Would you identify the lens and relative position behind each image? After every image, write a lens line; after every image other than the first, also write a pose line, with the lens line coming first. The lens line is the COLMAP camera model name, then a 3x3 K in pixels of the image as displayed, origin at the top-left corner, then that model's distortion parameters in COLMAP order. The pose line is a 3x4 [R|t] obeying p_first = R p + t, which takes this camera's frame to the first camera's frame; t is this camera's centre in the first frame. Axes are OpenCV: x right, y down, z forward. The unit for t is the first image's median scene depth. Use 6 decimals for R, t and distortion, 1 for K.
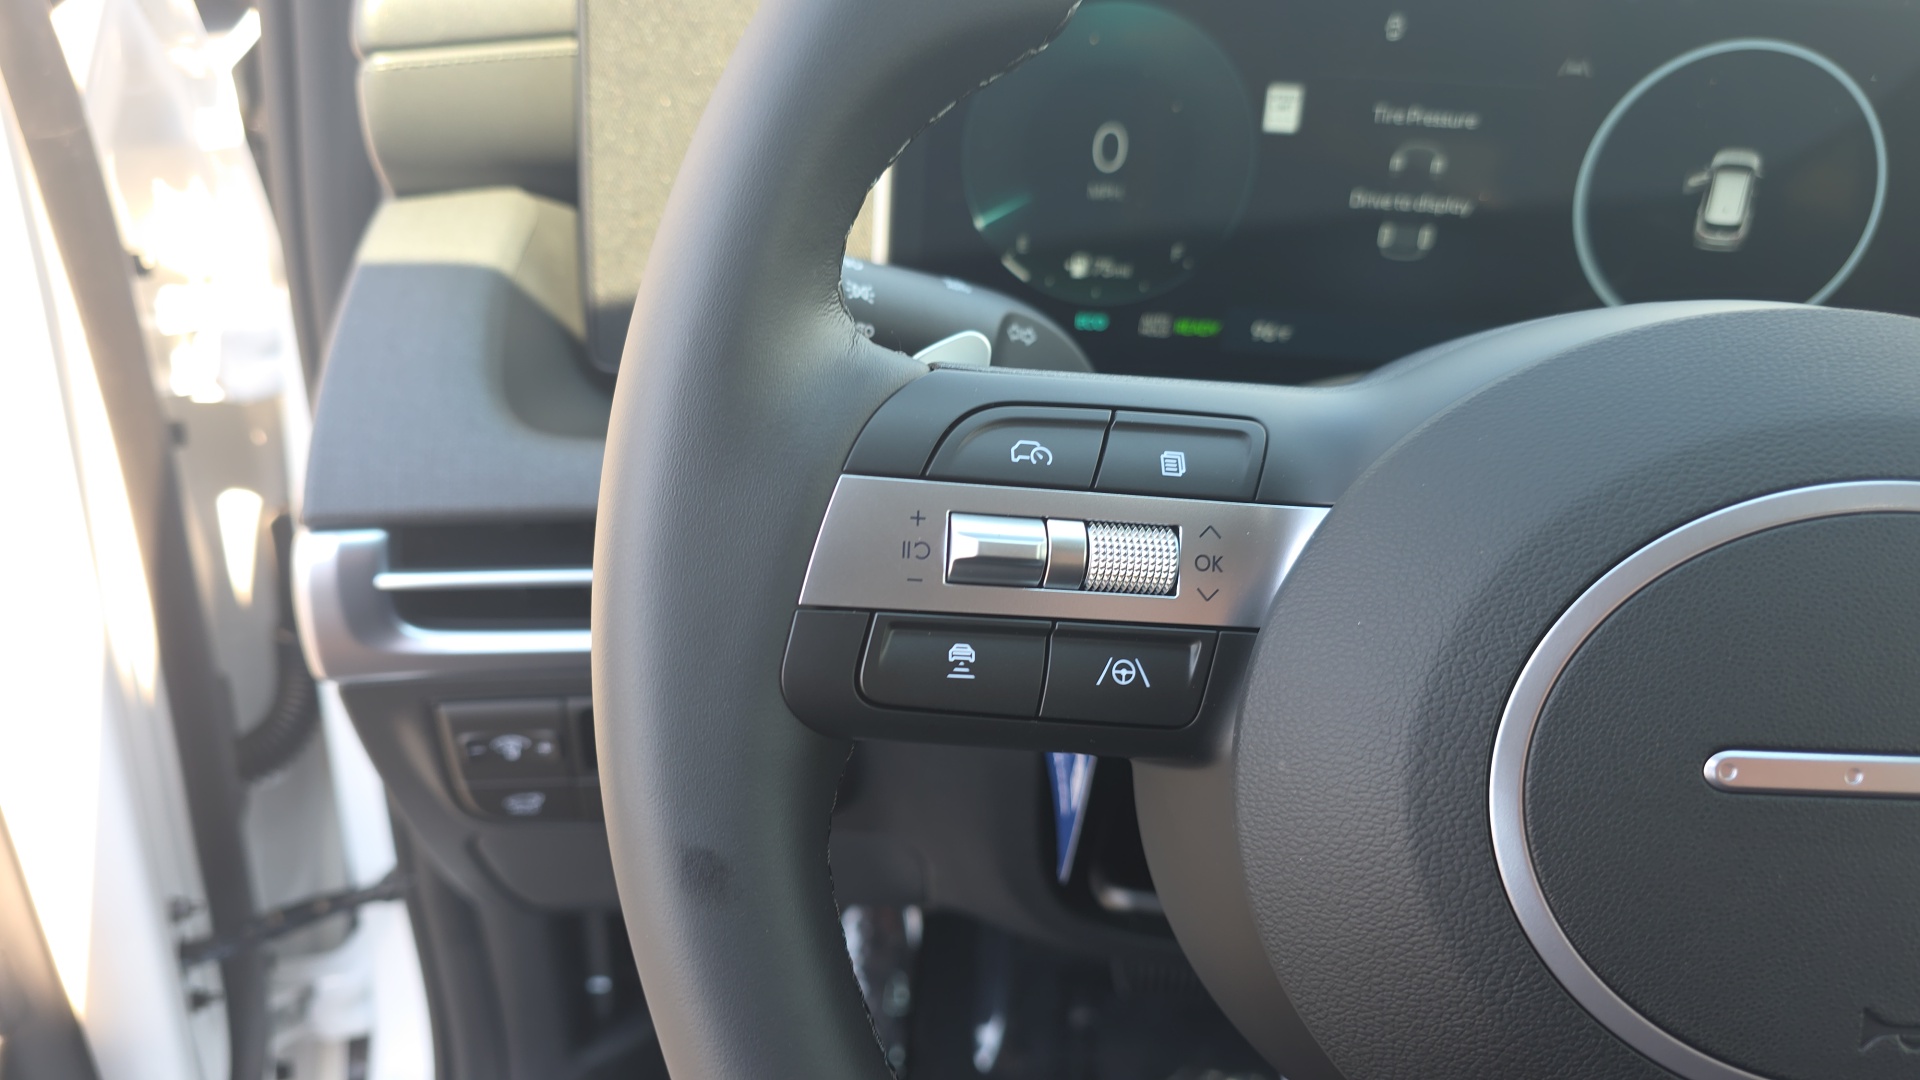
lens RADIAL K [[1351.3, 0, 912.4], [0, 1351.3, 548.5], [0, 0, 1]] dist [0.051260, -0.117957]
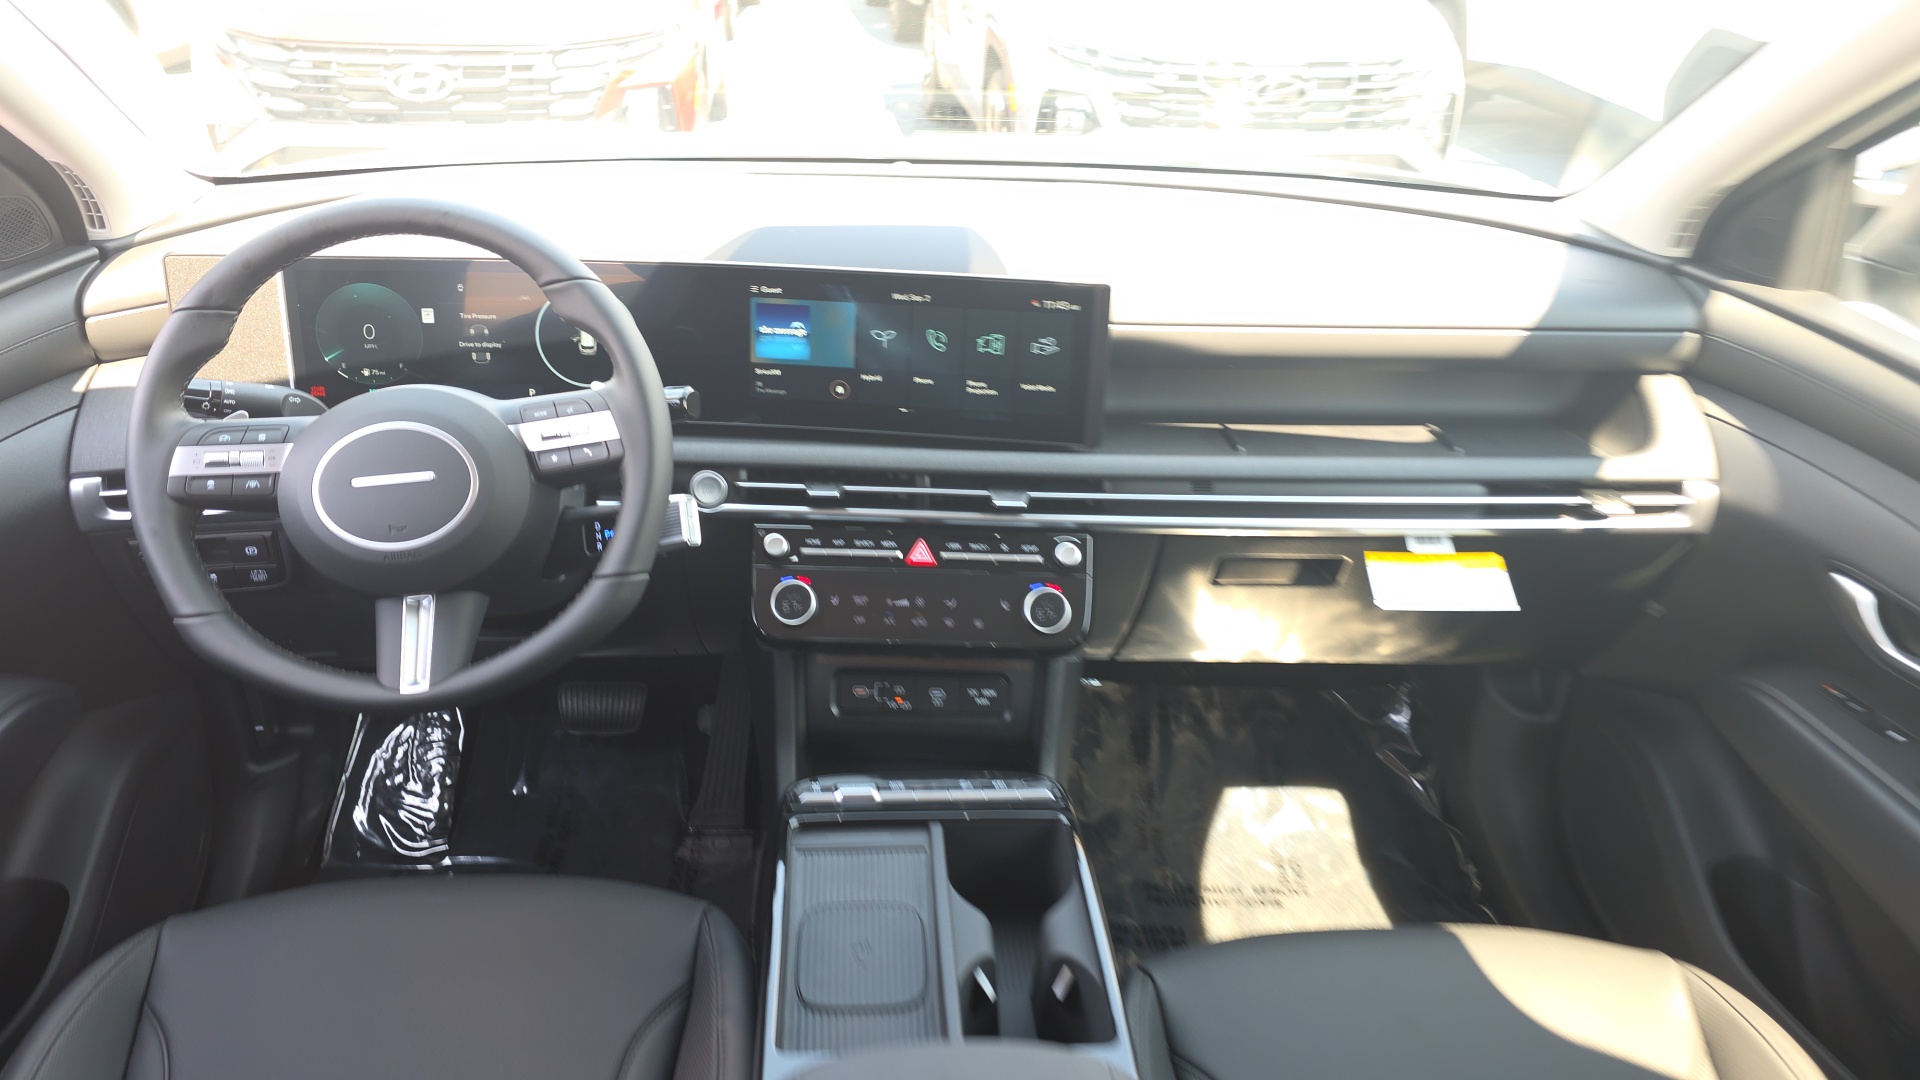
lens RADIAL K [[1303.5, 0, 918.9], [0, 1303.5, 509.9], [0, 0, 1]] dist [0.113113, -0.187109]
pose [[0.994123, -0.070681, 0.081995, 1.050007], [0.072972, 0.997013, -0.025284, 0.235154], [-0.079963, 0.031119, 0.996312, -1.867172]]
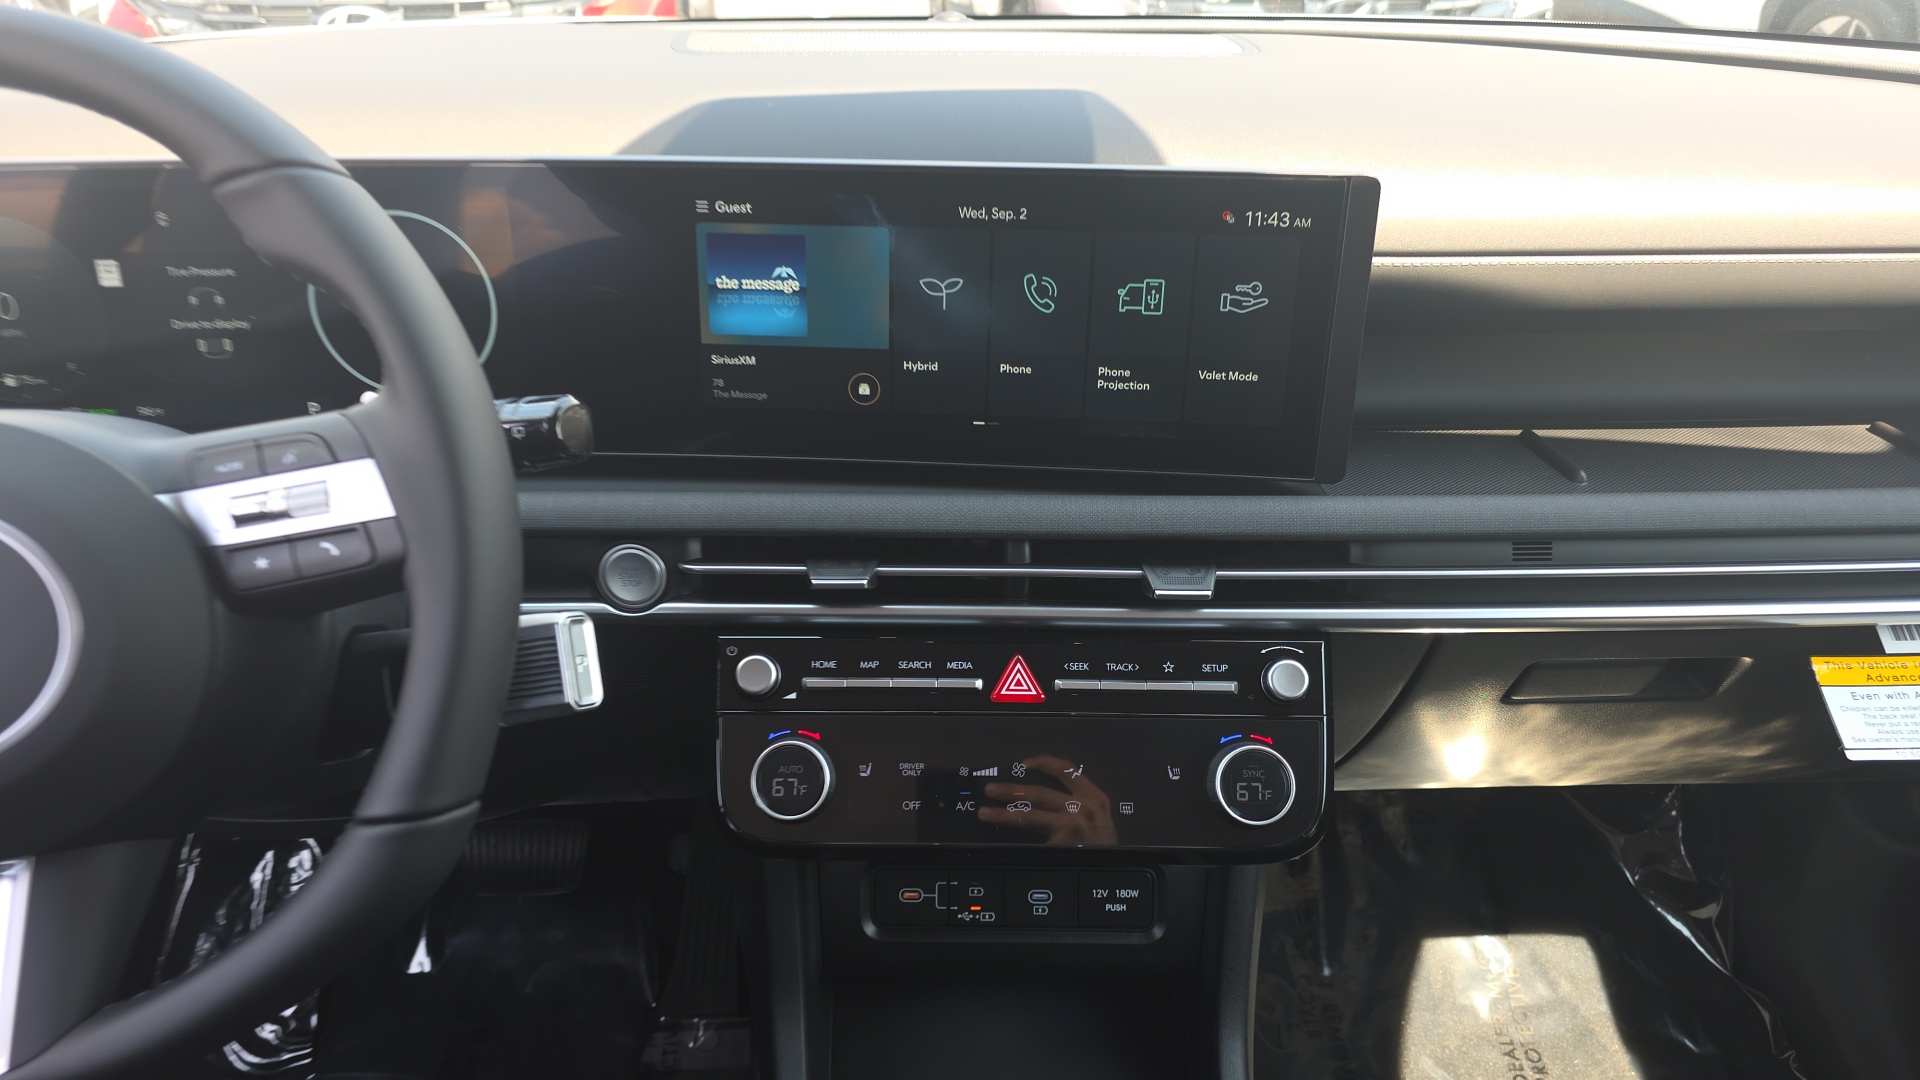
lens RADIAL K [[1327.6, 0, 922.6], [0, 1327.6, 576.4], [0, 0, 1]] dist [0.107751, -0.175014]
pose [[0.992491, -0.100793, 0.069297, 1.066560], [0.098379, 0.994445, 0.037417, 0.061674], [-0.072683, -0.030319, 0.996894, -0.647533]]
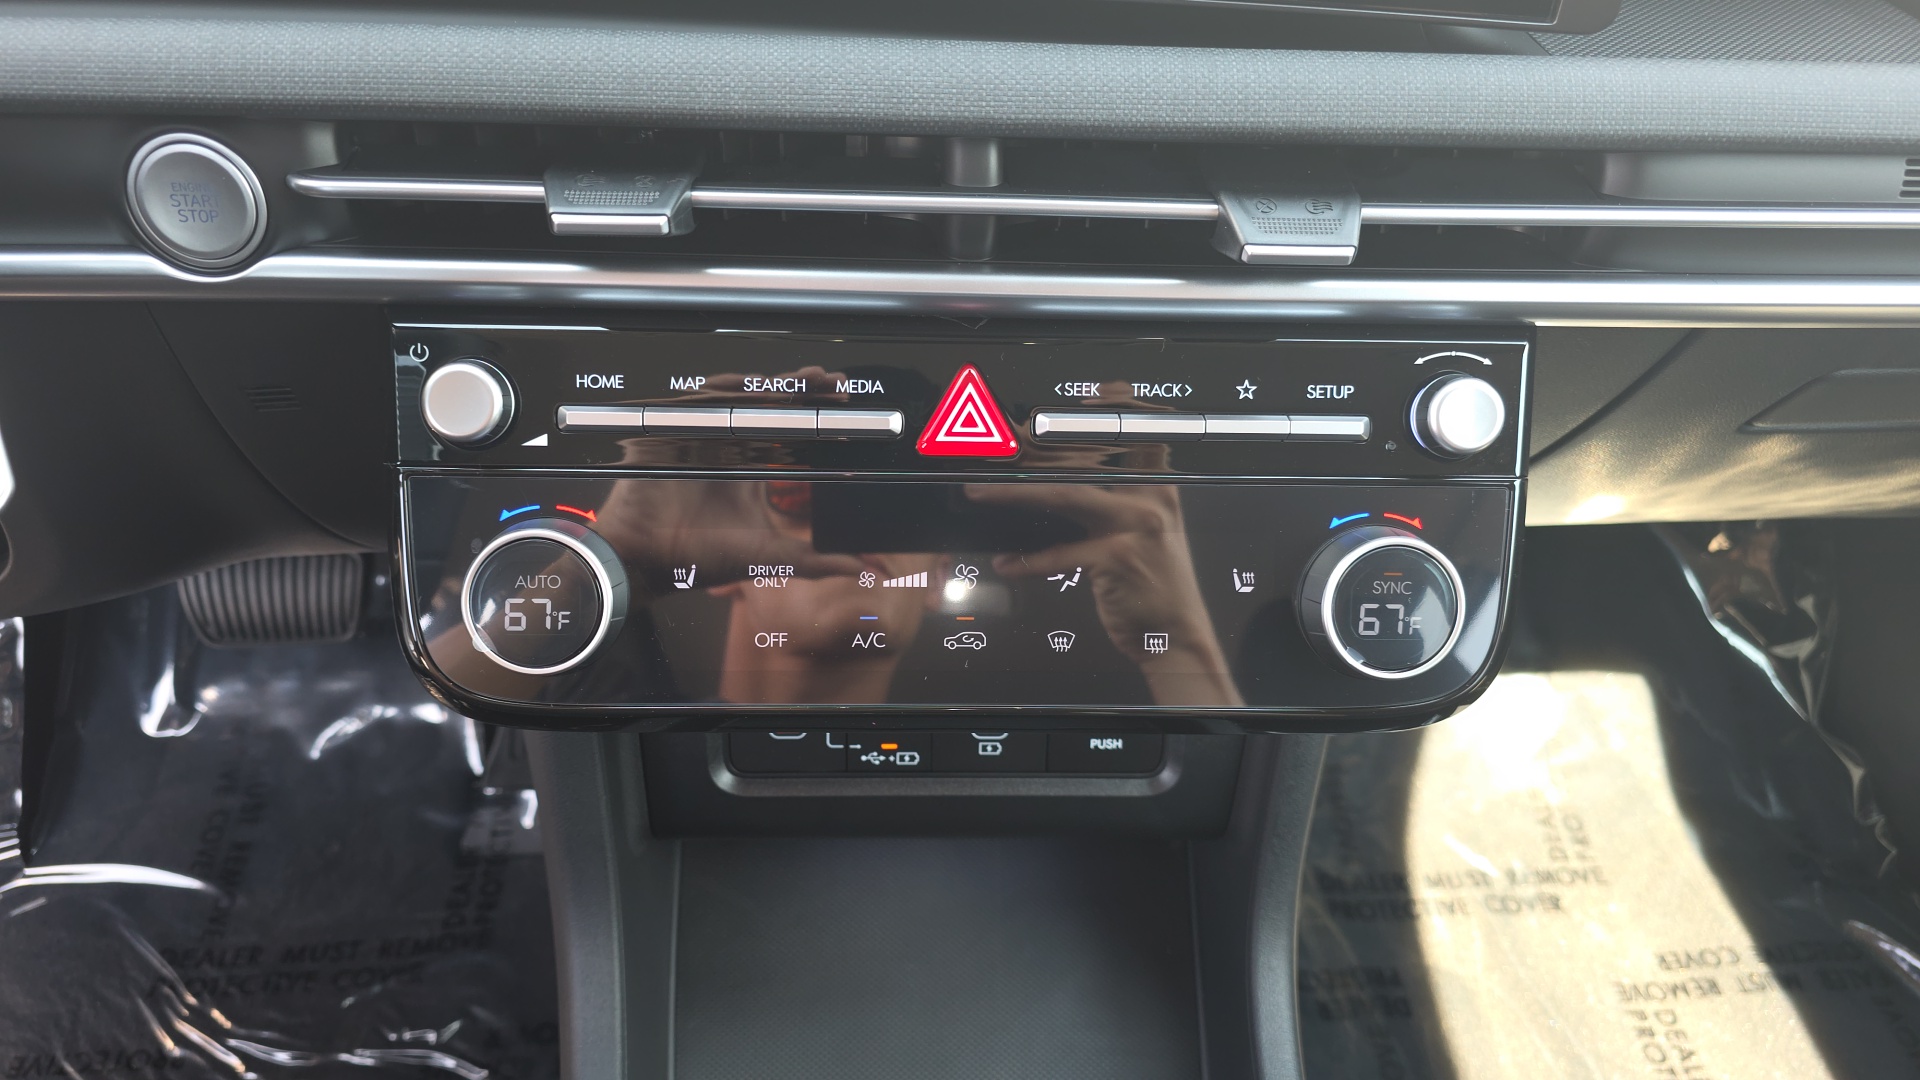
lens RADIAL K [[1362.2, 0, 931.9], [0, 1362.2, 540.1], [0, 0, 1]] dist [0.058656, -0.109446]
pose [[0.987628, -0.115439, 0.106133, 1.152682], [0.082469, 0.958017, 0.274593, 0.091740], [-0.133376, -0.262443, 0.955685, 0.075251]]
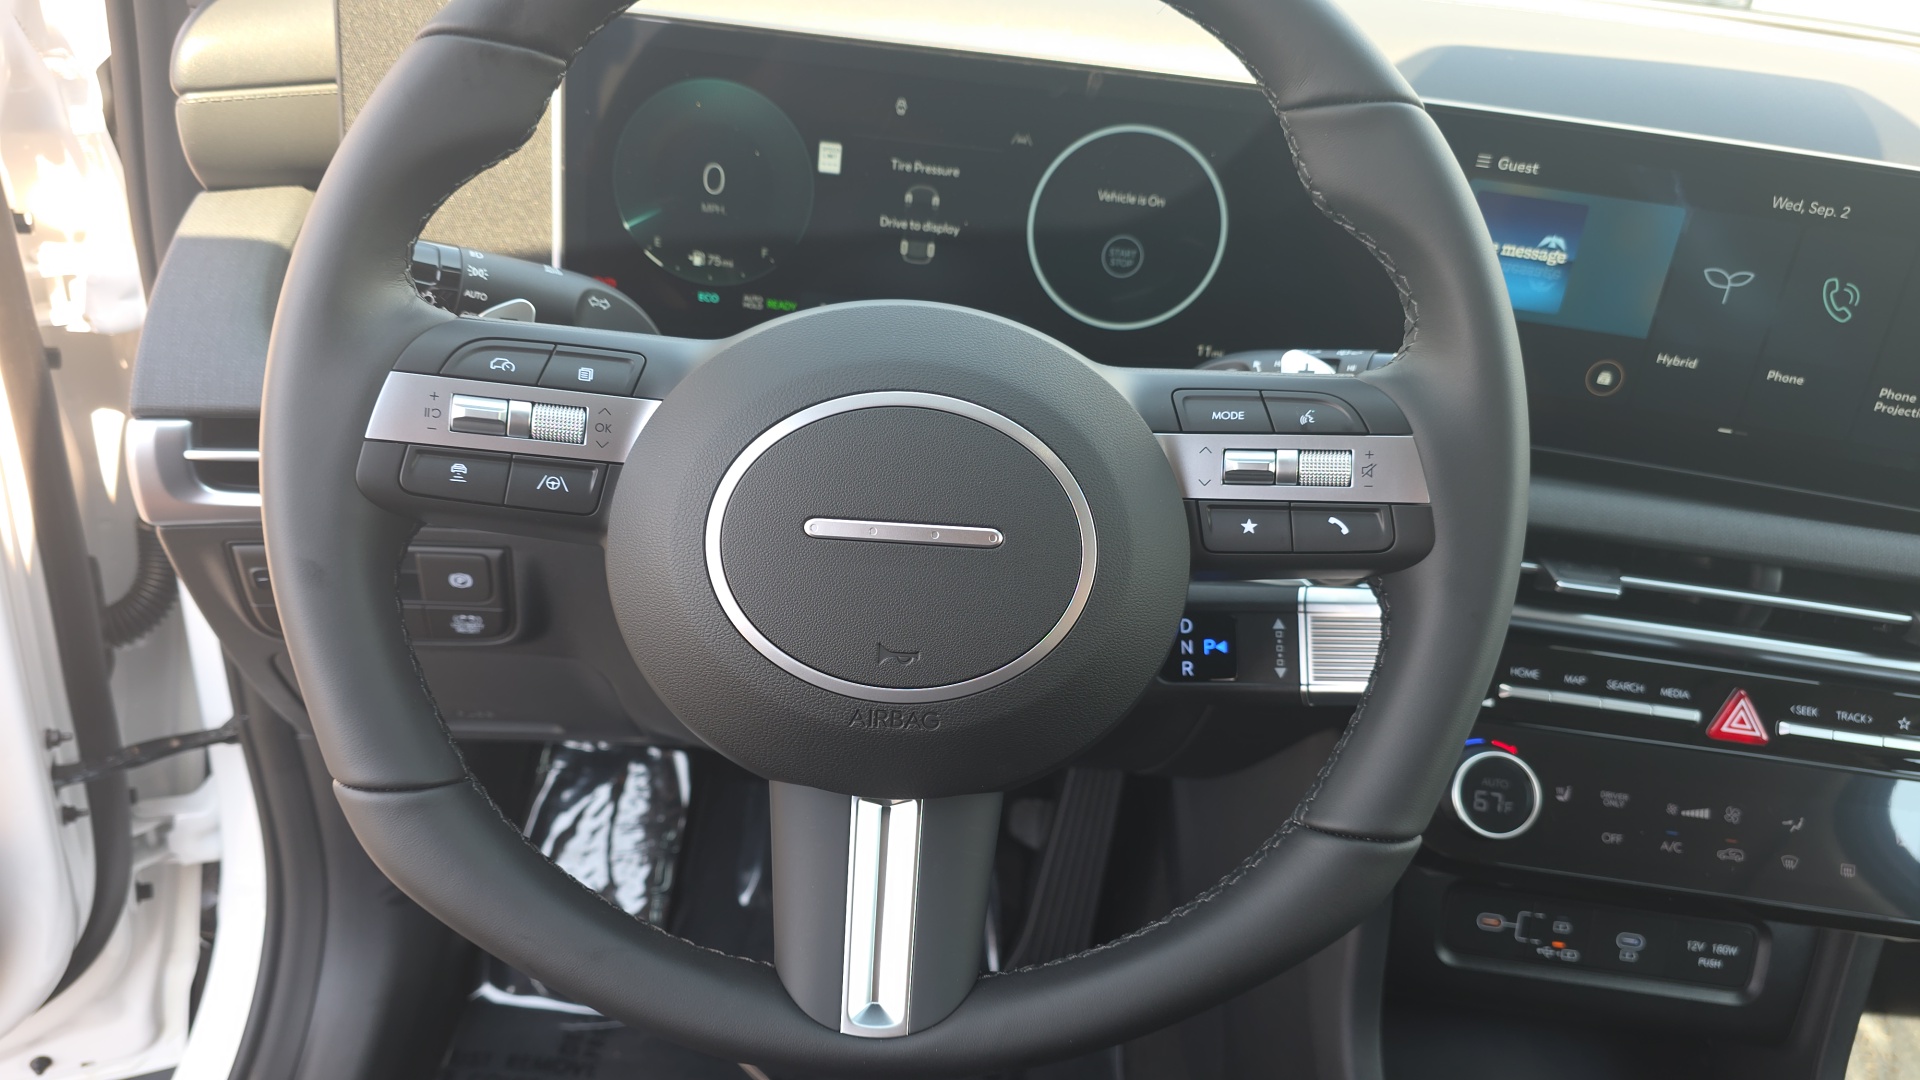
lens RADIAL K [[1348.0, 0, 933.8], [0, 1348.0, 564.8], [0, 0, 1]] dist [0.052830, -0.068658]
pose [[0.997555, 0.026868, 0.064508, 0.301243], [-0.028946, 0.999085, 0.031484, 0.068904], [-0.063603, -0.033275, 0.997420, -0.489792]]
